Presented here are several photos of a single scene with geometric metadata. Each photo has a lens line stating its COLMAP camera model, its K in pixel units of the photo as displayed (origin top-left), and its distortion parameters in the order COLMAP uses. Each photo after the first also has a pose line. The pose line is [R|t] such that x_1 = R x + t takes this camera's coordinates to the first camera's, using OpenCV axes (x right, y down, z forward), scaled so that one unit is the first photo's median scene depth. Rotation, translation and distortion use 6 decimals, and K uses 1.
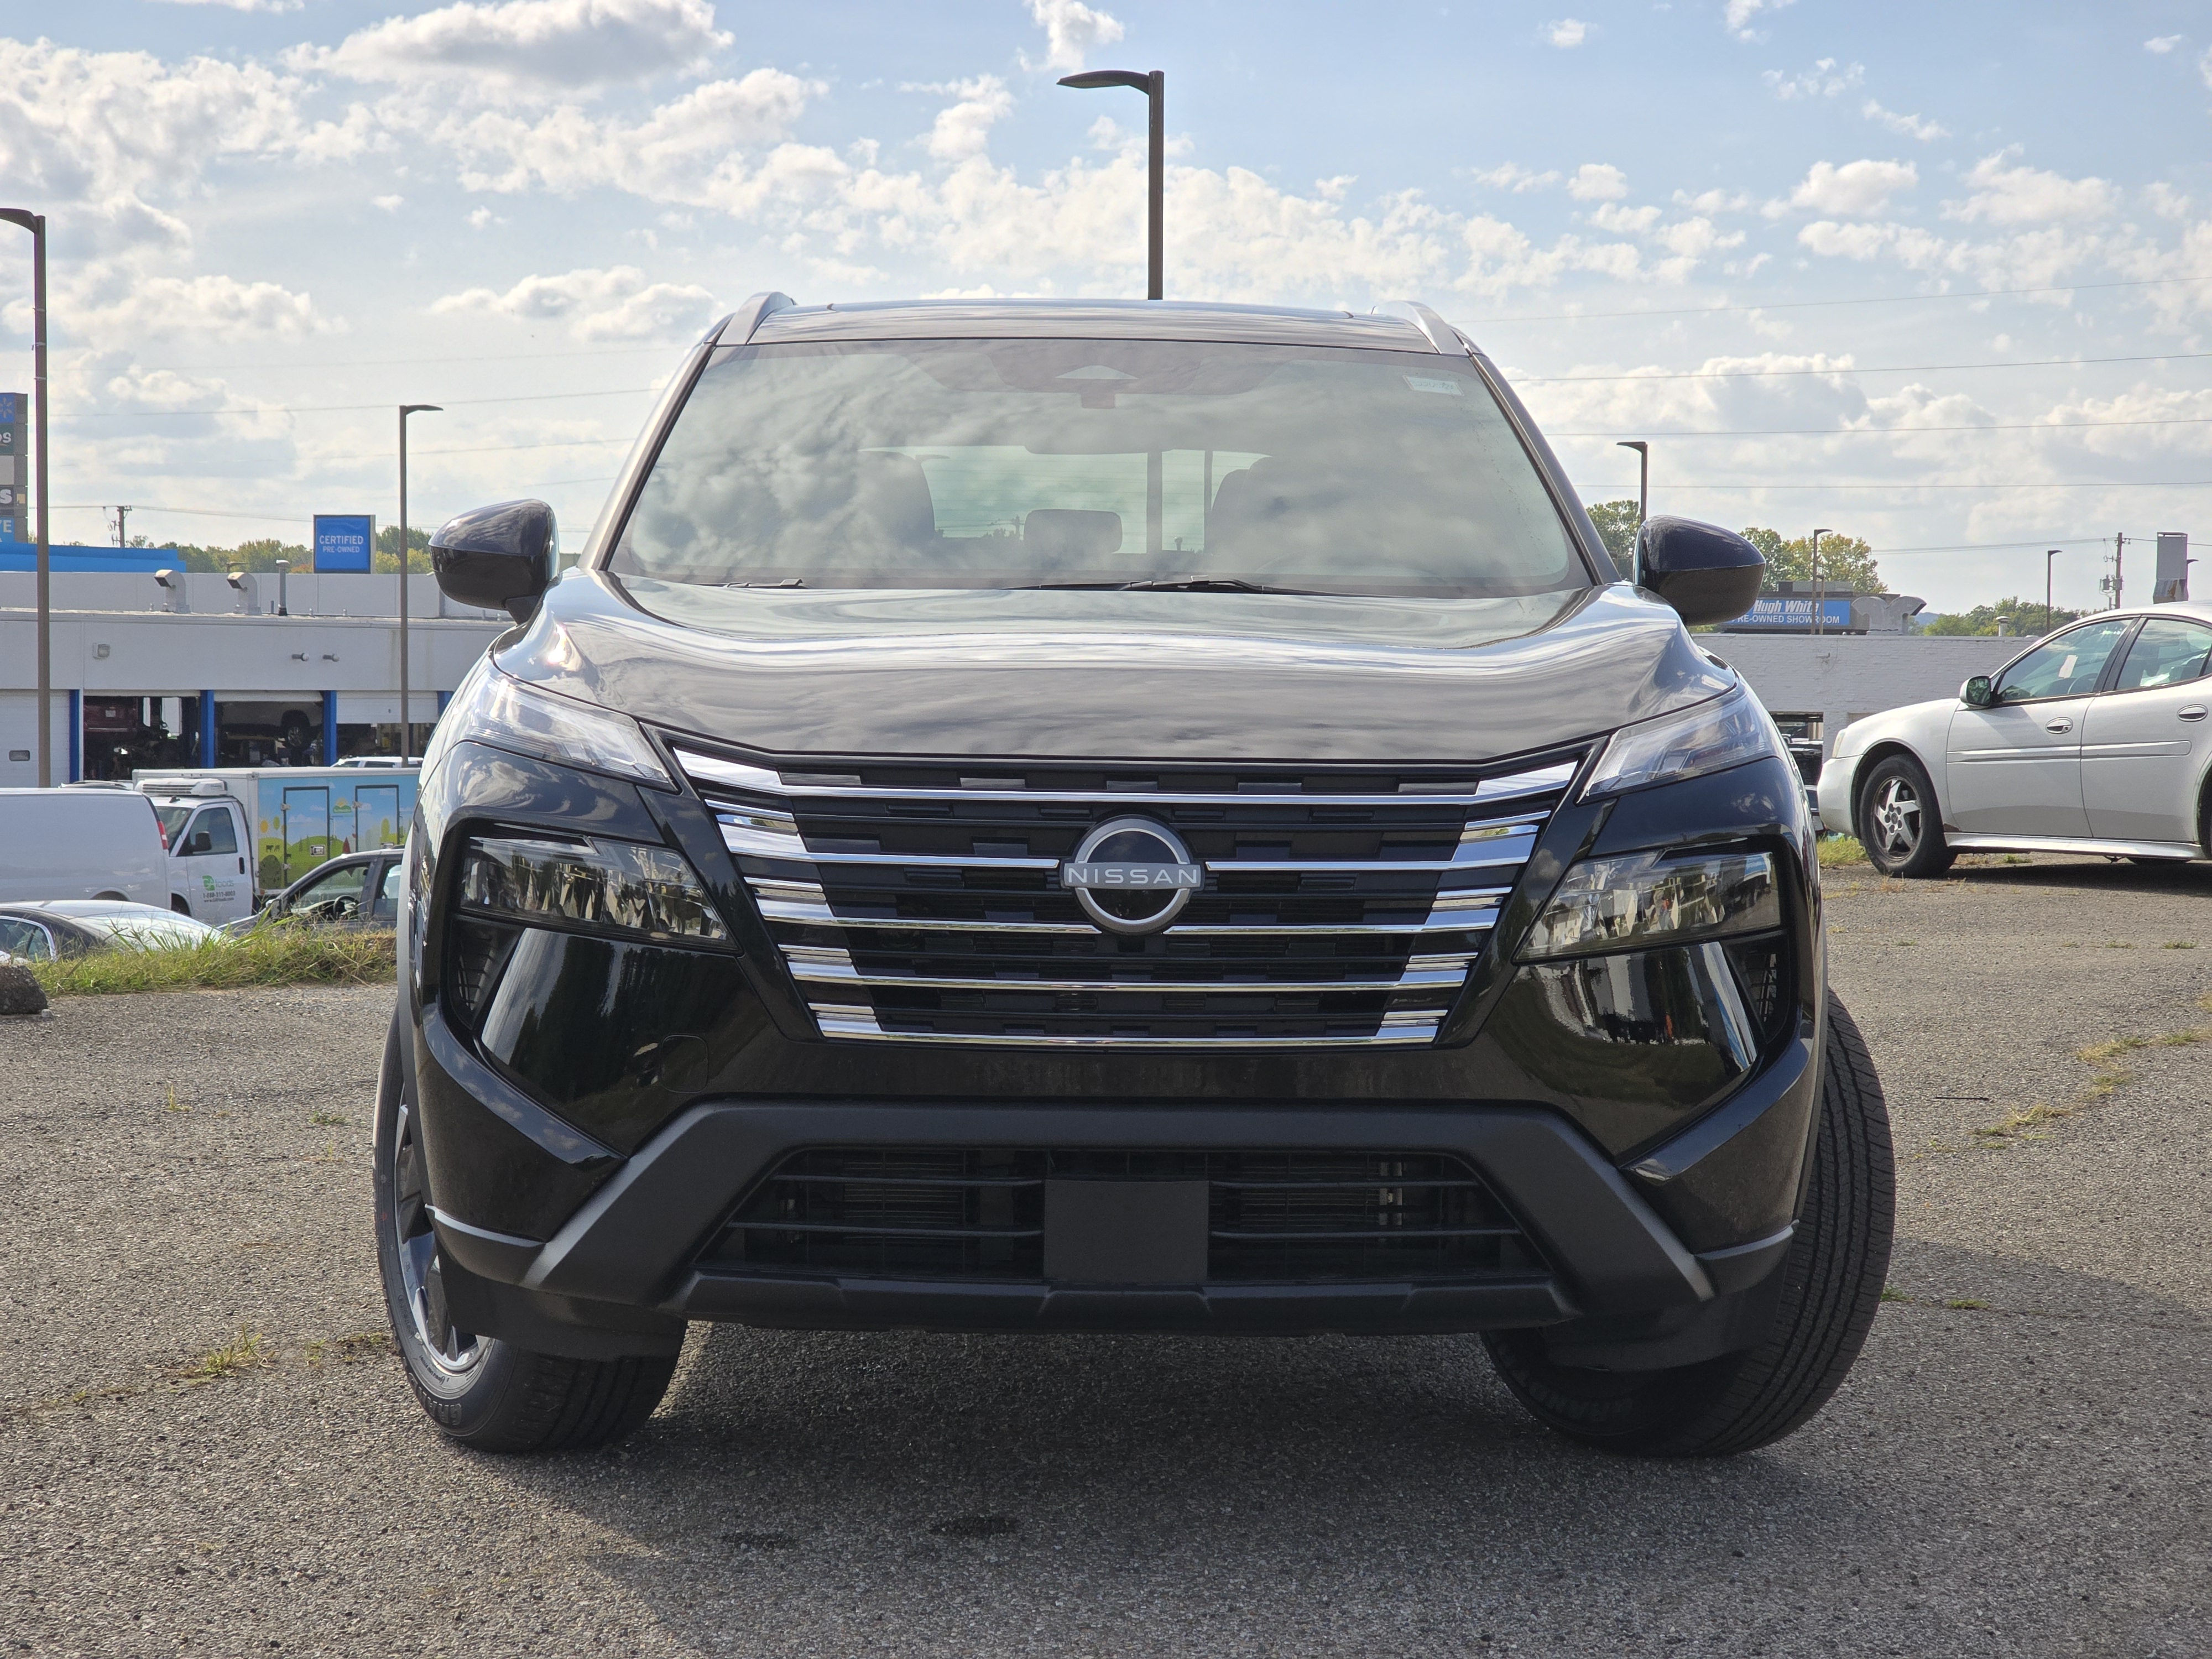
lens RADIAL K [[4315.8, 0, 1106.0], [0, 4315.8, 830.4], [0, 0, 1]] dist [-0.097758, 0.000000]
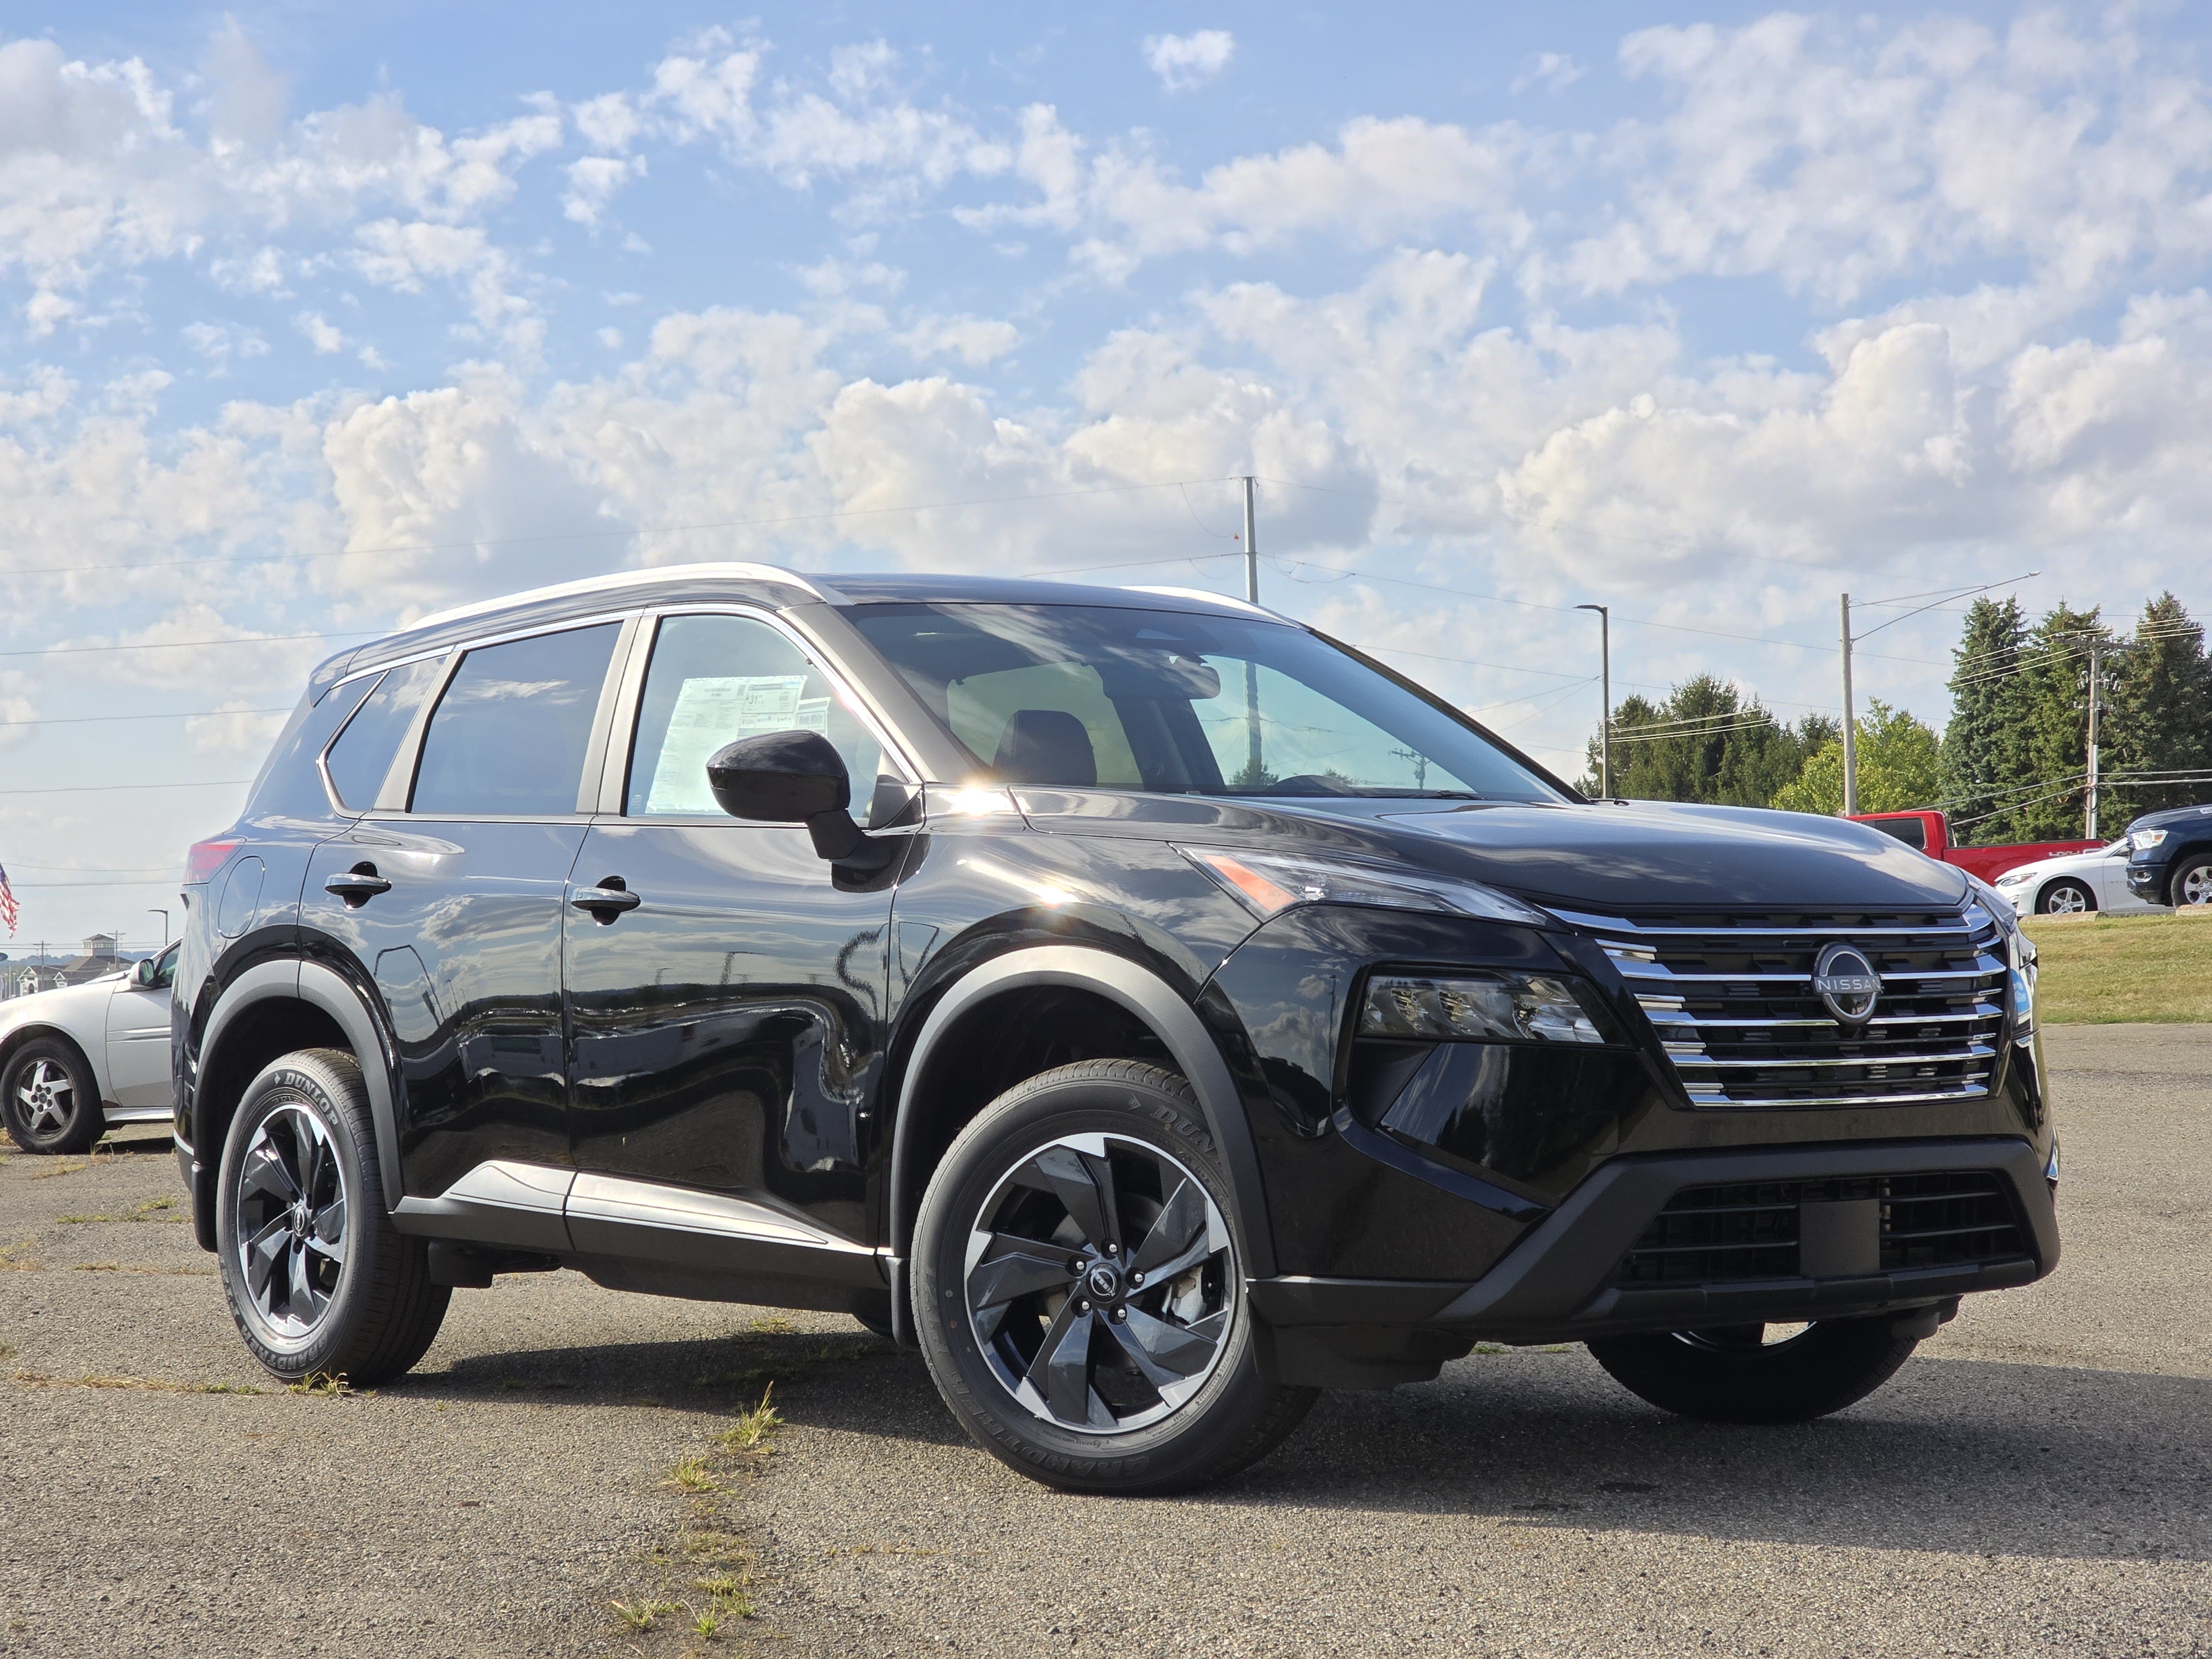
lens RADIAL K [[4315.8, 0, 1107.5], [0, 4315.8, 830.6], [0, 0, 1]] dist [-0.097758, 0.000000]
pose [[0.802211, -0.000043, 0.597040, -1.031064], [0.045598, 0.997084, -0.061196, 0.035490], [-0.595296, 0.076316, 0.799874, 0.008765]]
